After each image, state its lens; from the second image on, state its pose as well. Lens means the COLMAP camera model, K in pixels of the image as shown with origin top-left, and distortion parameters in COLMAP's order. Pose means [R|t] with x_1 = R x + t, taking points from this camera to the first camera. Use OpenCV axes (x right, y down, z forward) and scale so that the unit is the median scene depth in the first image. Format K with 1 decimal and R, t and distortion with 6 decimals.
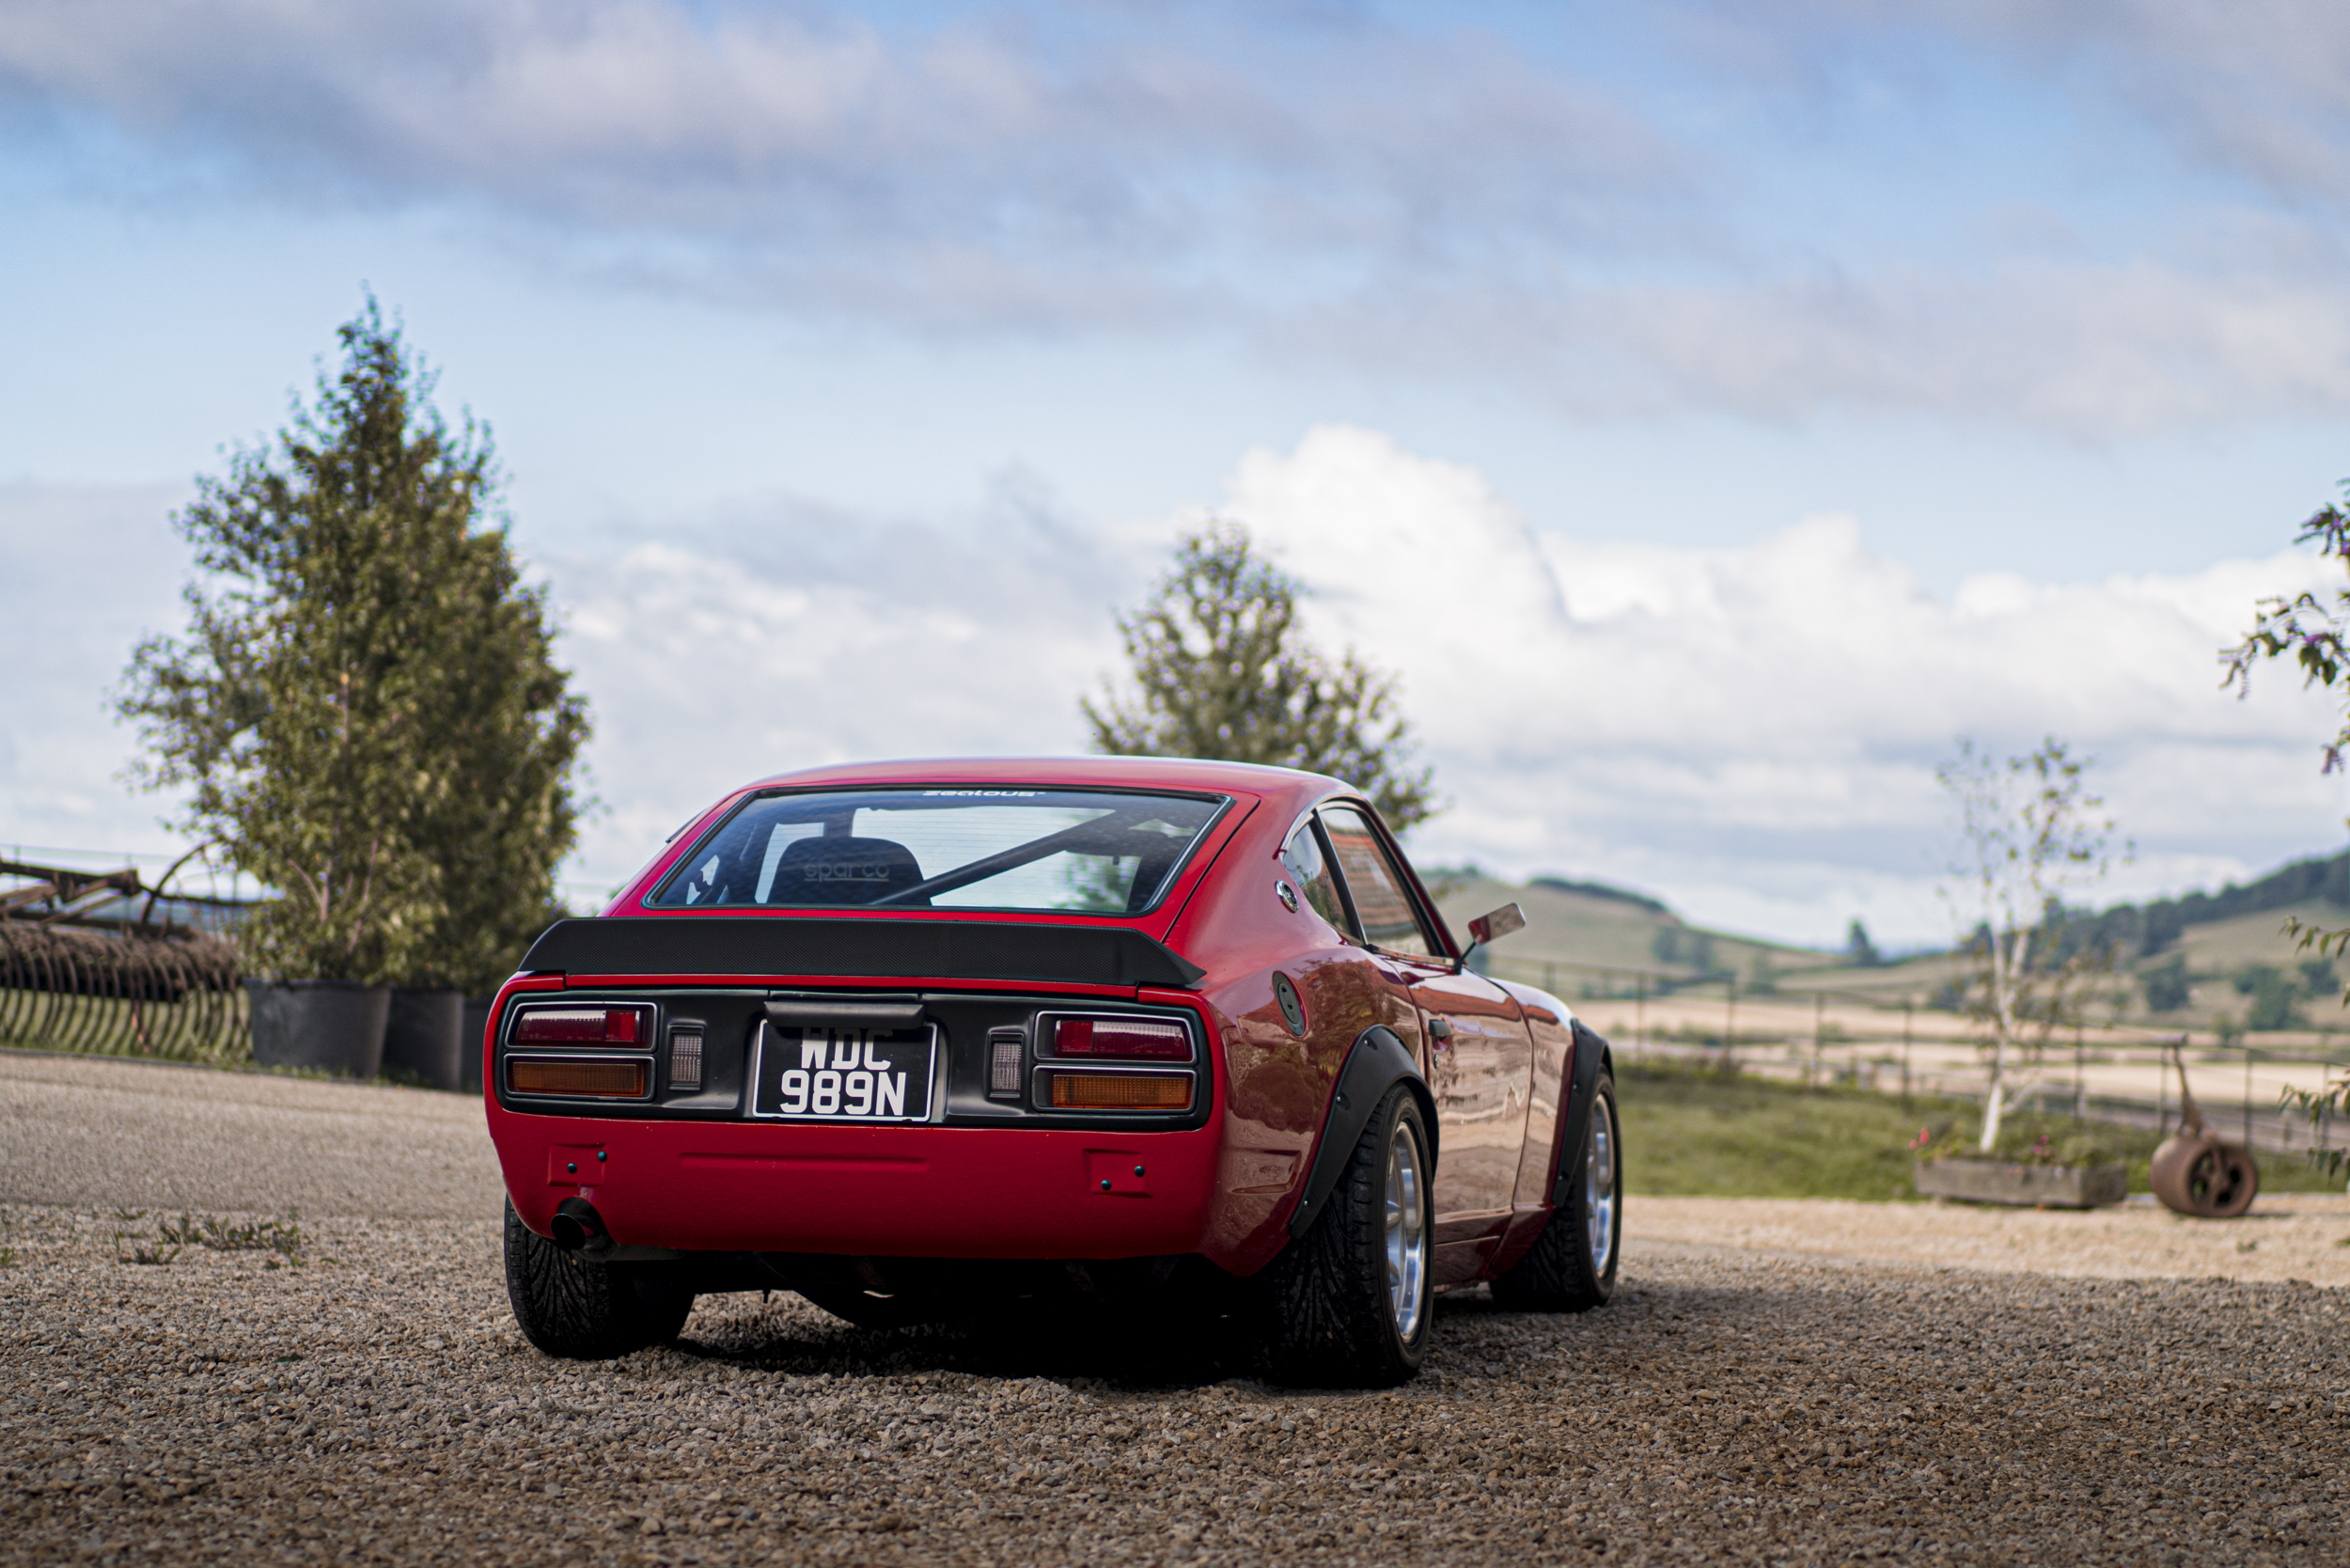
lens RADIAL K [[5783.1, 0, 1108.4], [0, 5783.1, 780.3], [0, 0, 1]] dist [0.028574, -0.535824]
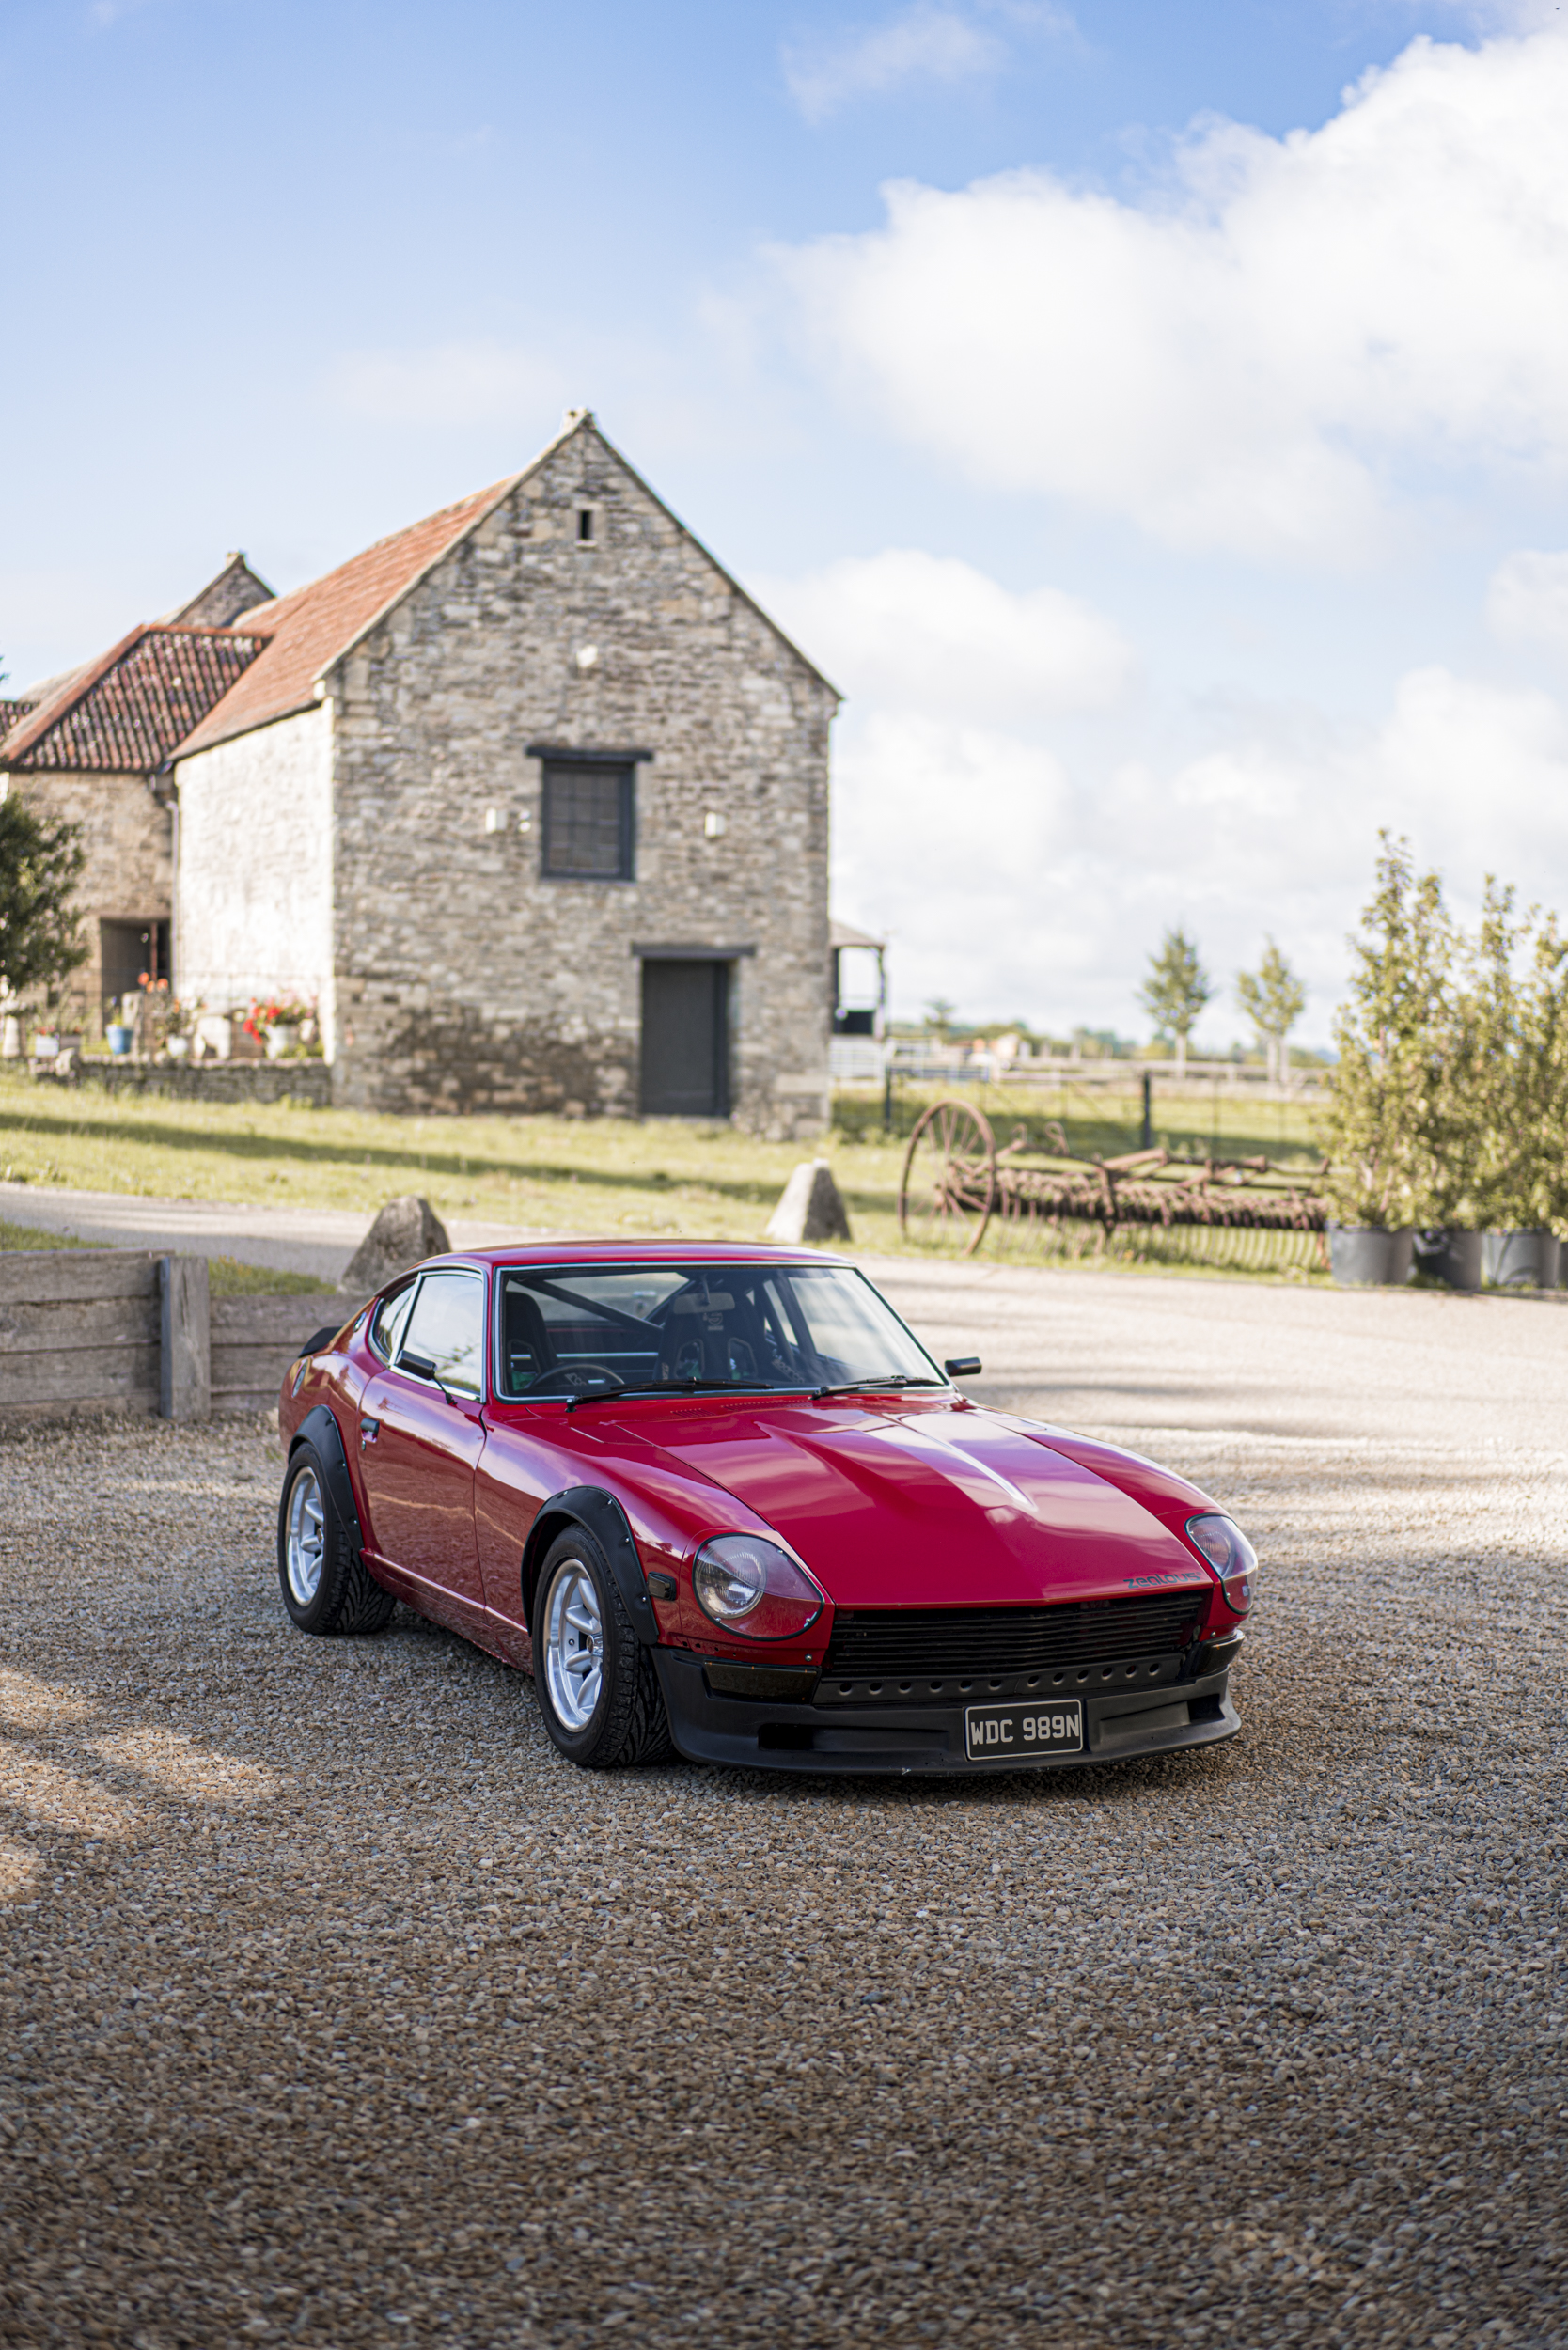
lens RADIAL K [[3647.8, 0, 784.0], [0, 3647.8, 1175.0], [0, 0, 1]] dist [0.013802, -0.182954]
pose [[0.868534, -0.003212, -0.495619, 0.235740], [0.028224, 0.998677, 0.042988, -0.029504], [0.494825, -0.051324, 0.867476, 0.012546]]
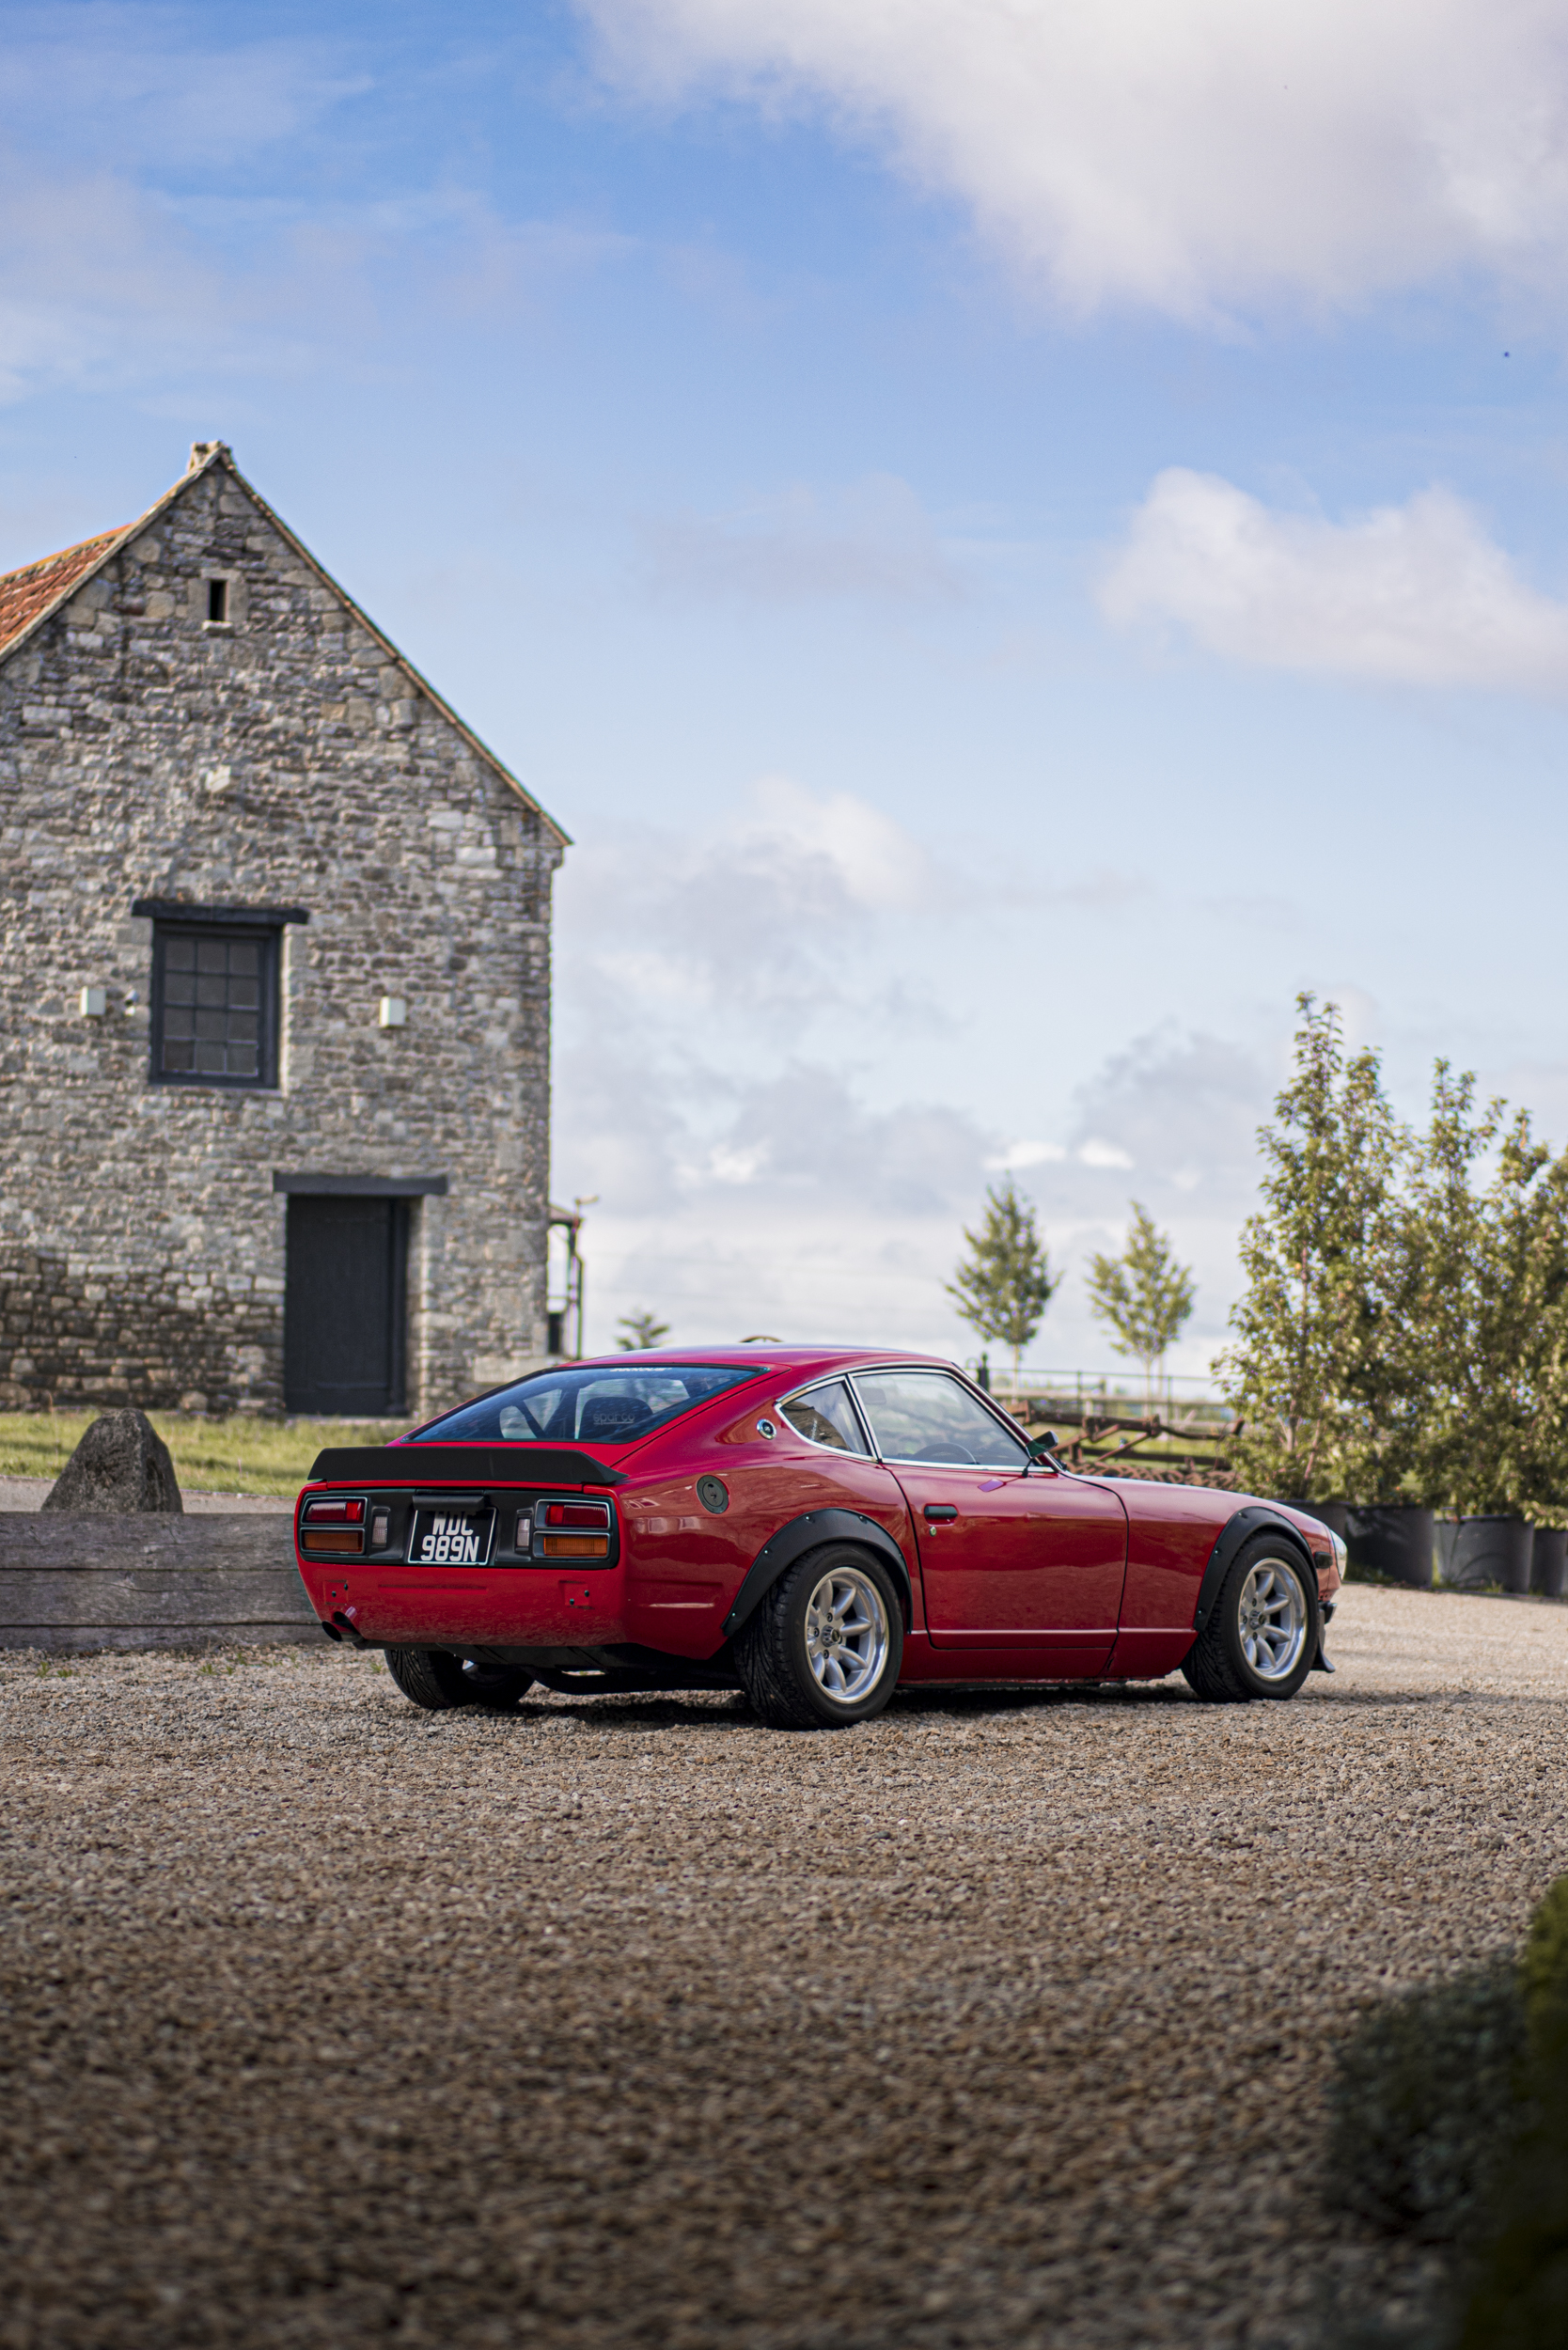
lens RADIAL K [[5657.1, 0, 784.0], [0, 5657.1, 1175.0], [0, 0, 1]] dist [0.032241, -0.209094]
pose [[0.901413, -0.035292, -0.431519, 0.310745], [0.023949, 0.999211, -0.031694, -0.000563], [0.432297, 0.018235, 0.901547, -0.191825]]
